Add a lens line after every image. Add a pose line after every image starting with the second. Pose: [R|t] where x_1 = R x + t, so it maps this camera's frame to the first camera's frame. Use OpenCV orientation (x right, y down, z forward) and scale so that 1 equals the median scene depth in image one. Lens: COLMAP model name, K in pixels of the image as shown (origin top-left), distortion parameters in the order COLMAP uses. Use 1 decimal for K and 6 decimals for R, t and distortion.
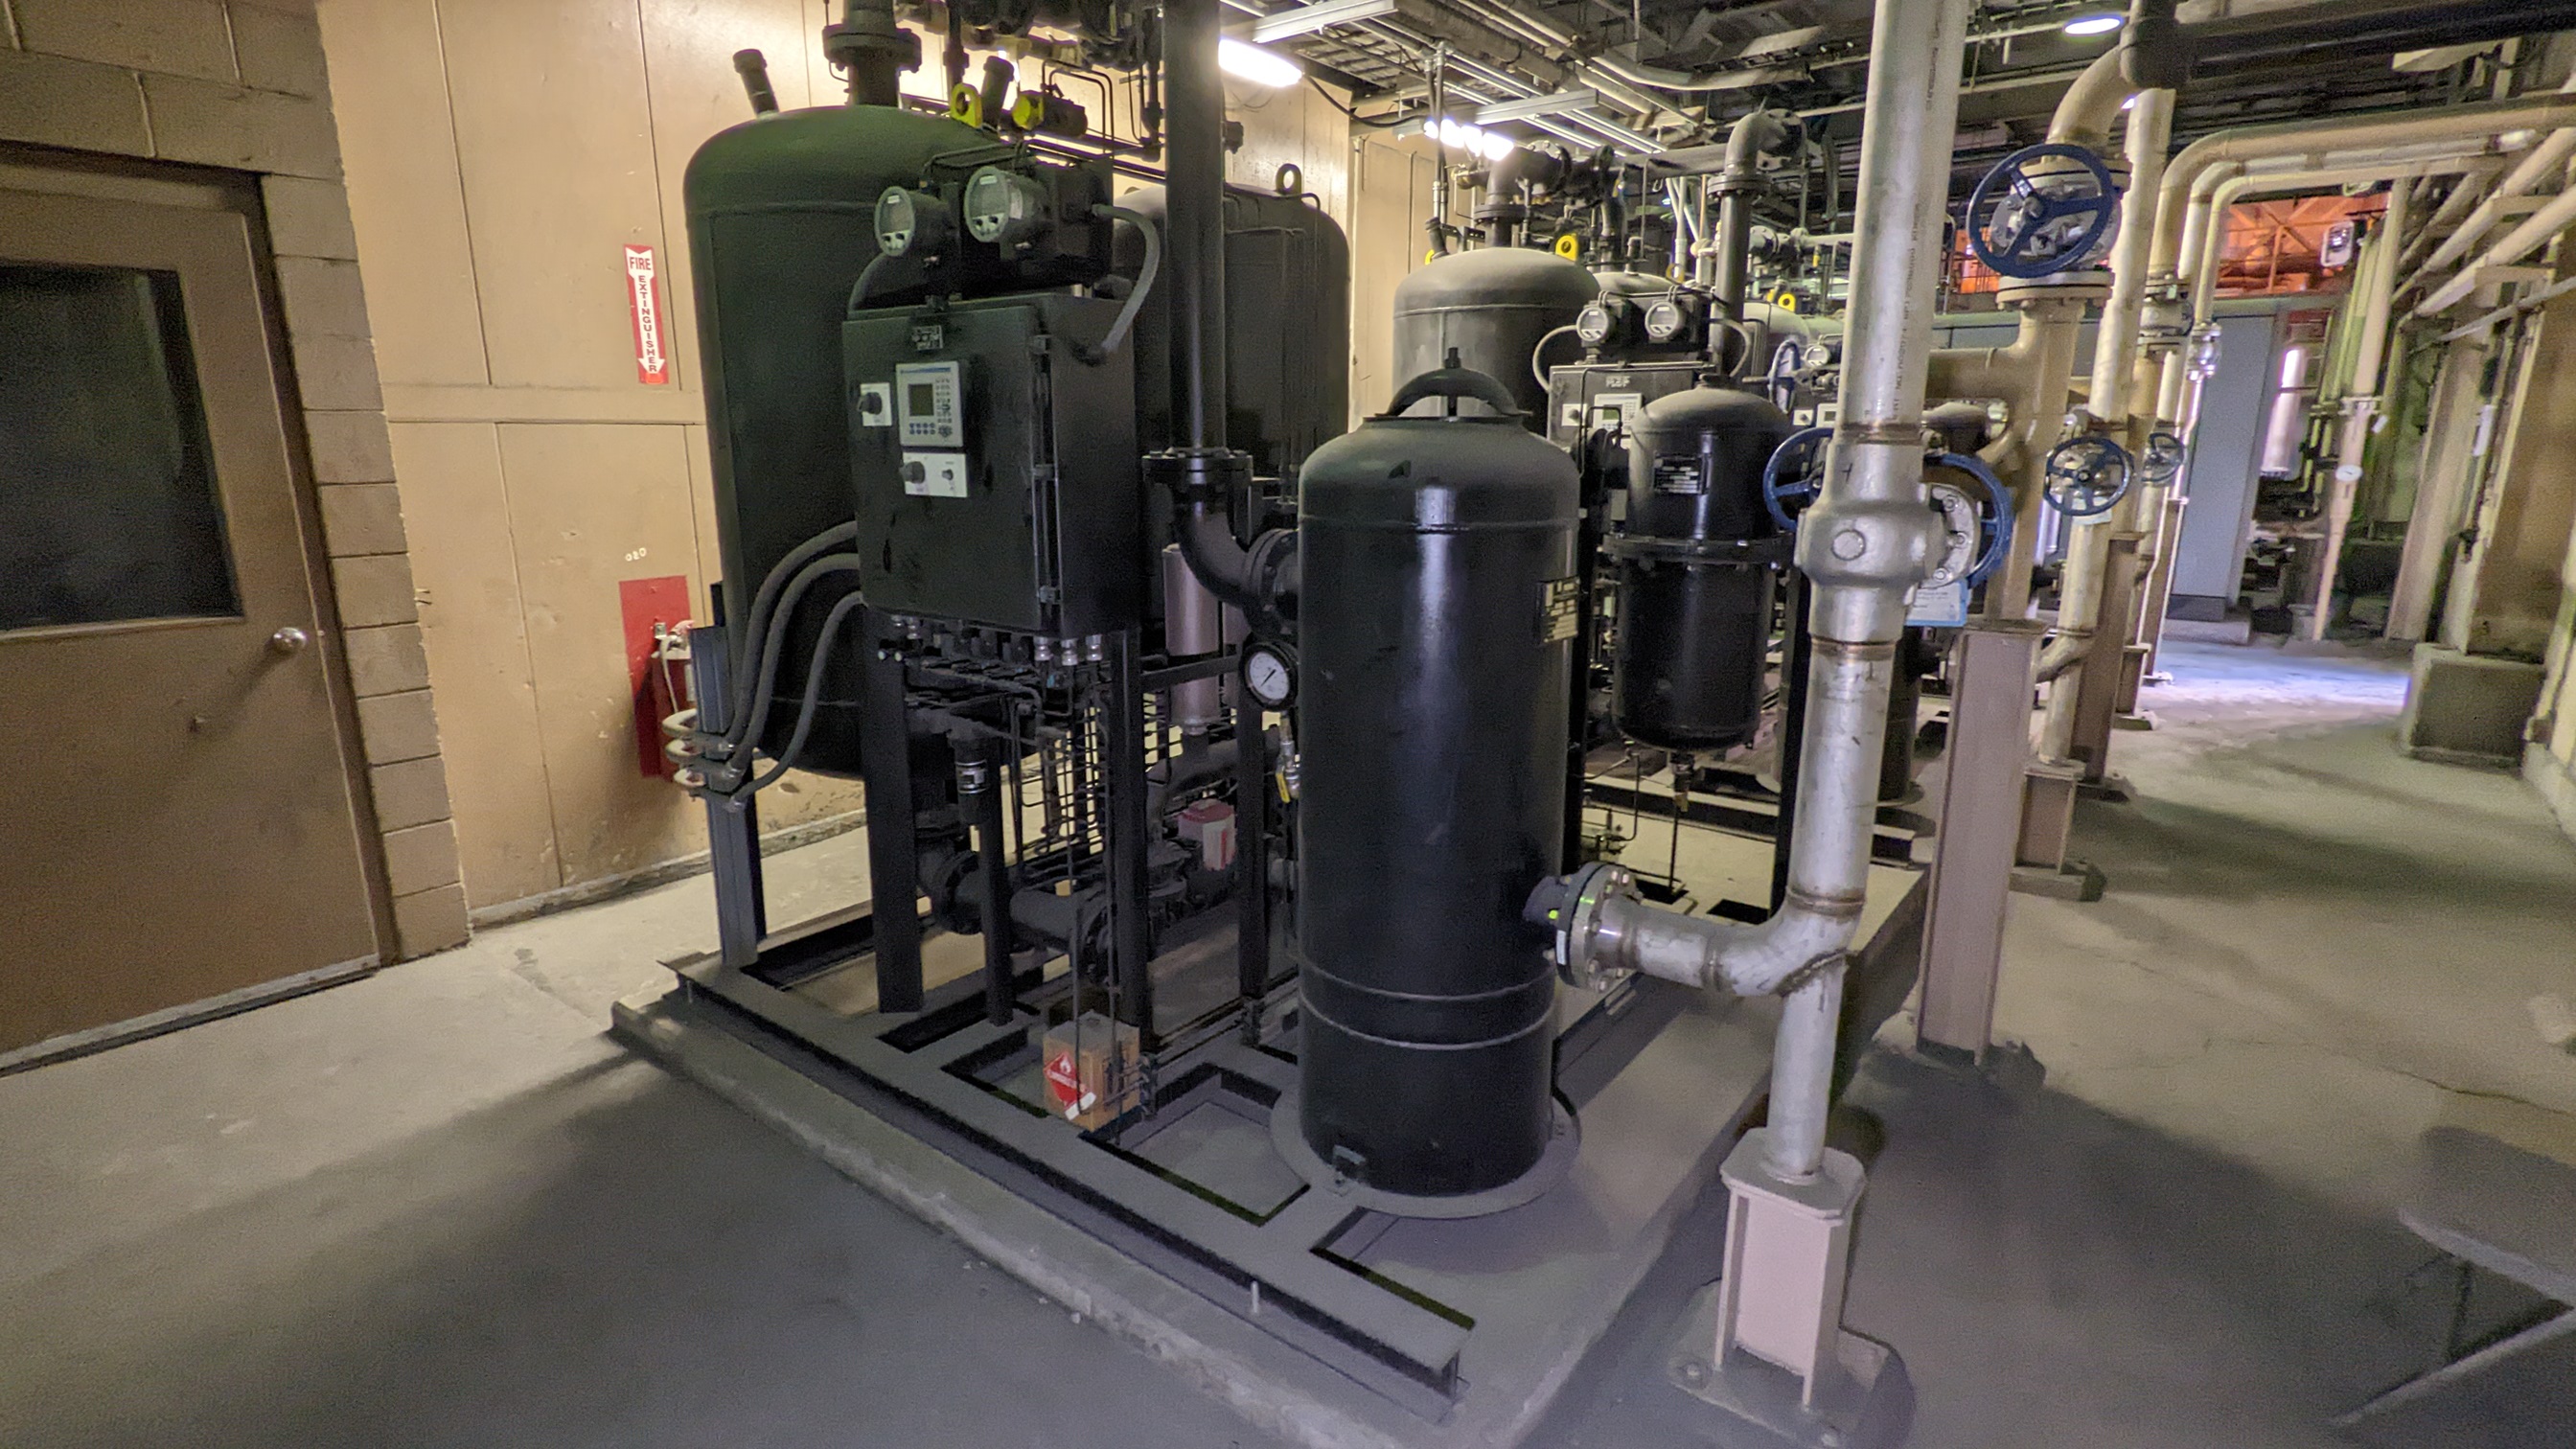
lens RADIAL K [[1243.0, 0, 1287.7], [0, 1243.0, 721.1], [0, 0, 1]] dist [-0.000325, -0.000014]
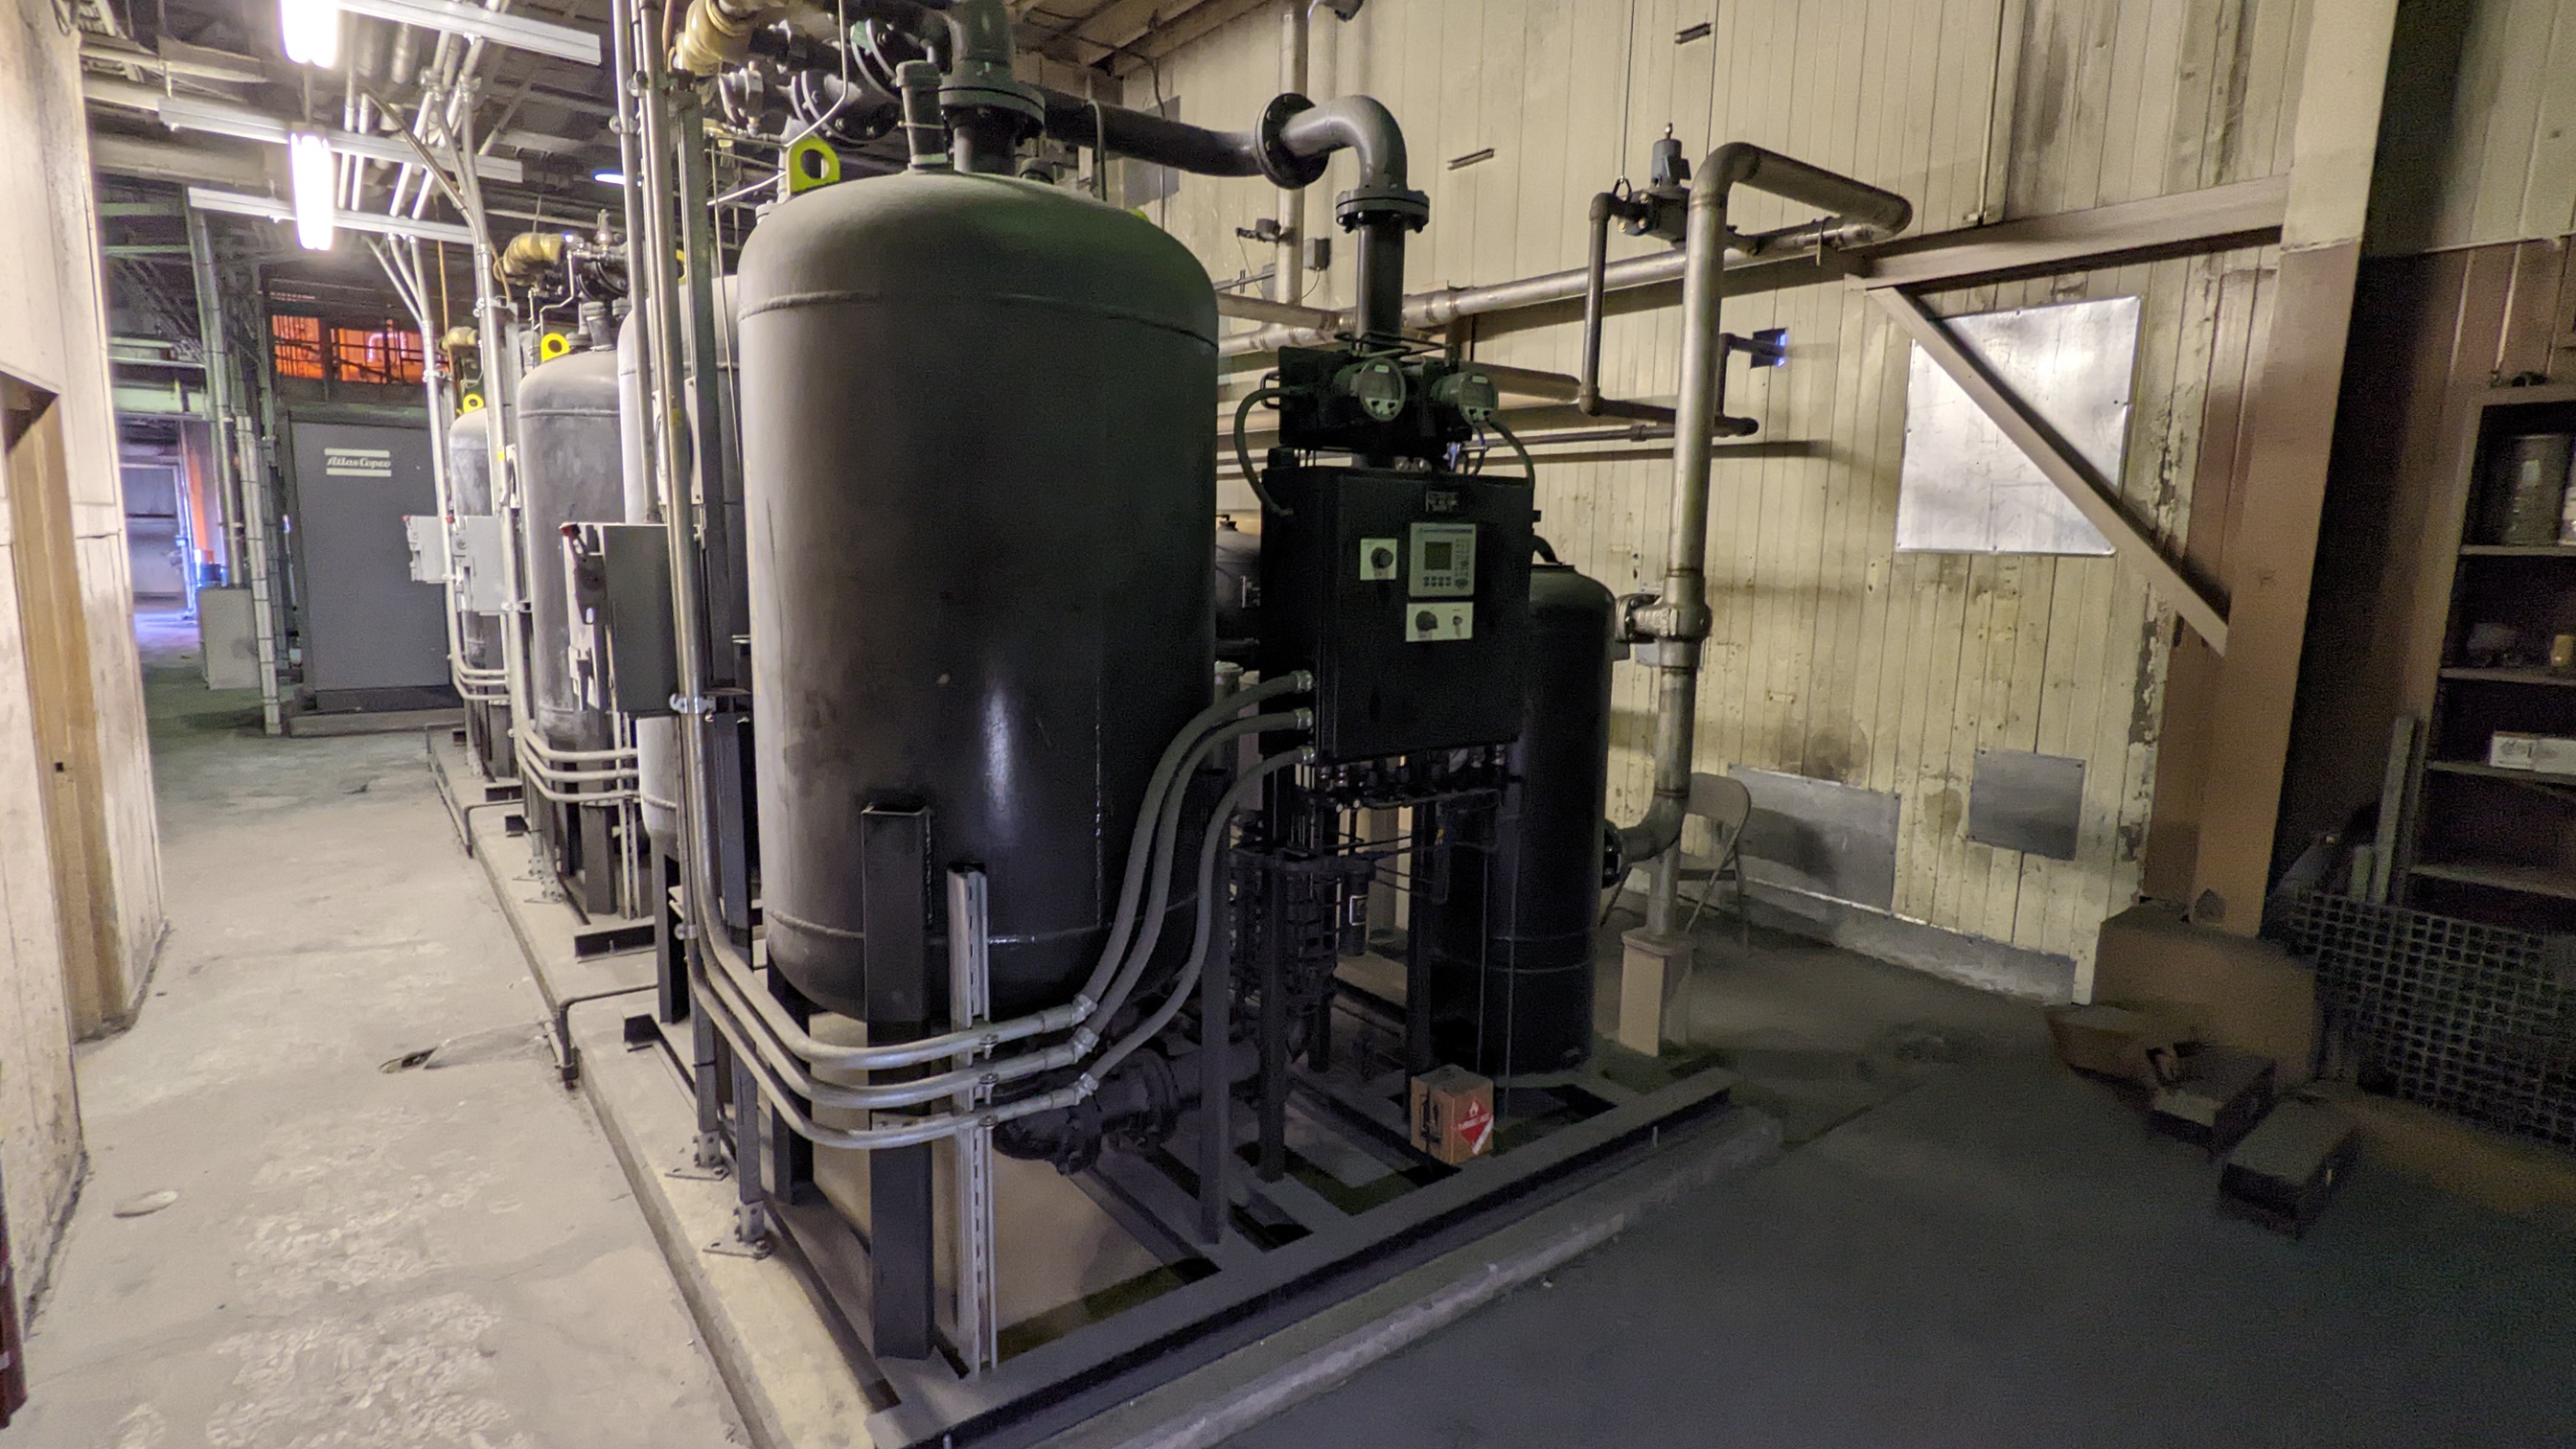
lens RADIAL K [[1243.0, 0, 1286.9], [0, 1243.0, 724.7], [0, 0, 1]] dist [-0.000325, -0.000014]
pose [[0.260737, -0.142796, 0.954791, -1.402218], [0.205273, 0.974585, 0.089700, -0.237506], [-0.943334, 0.172605, 0.283422, 0.834215]]
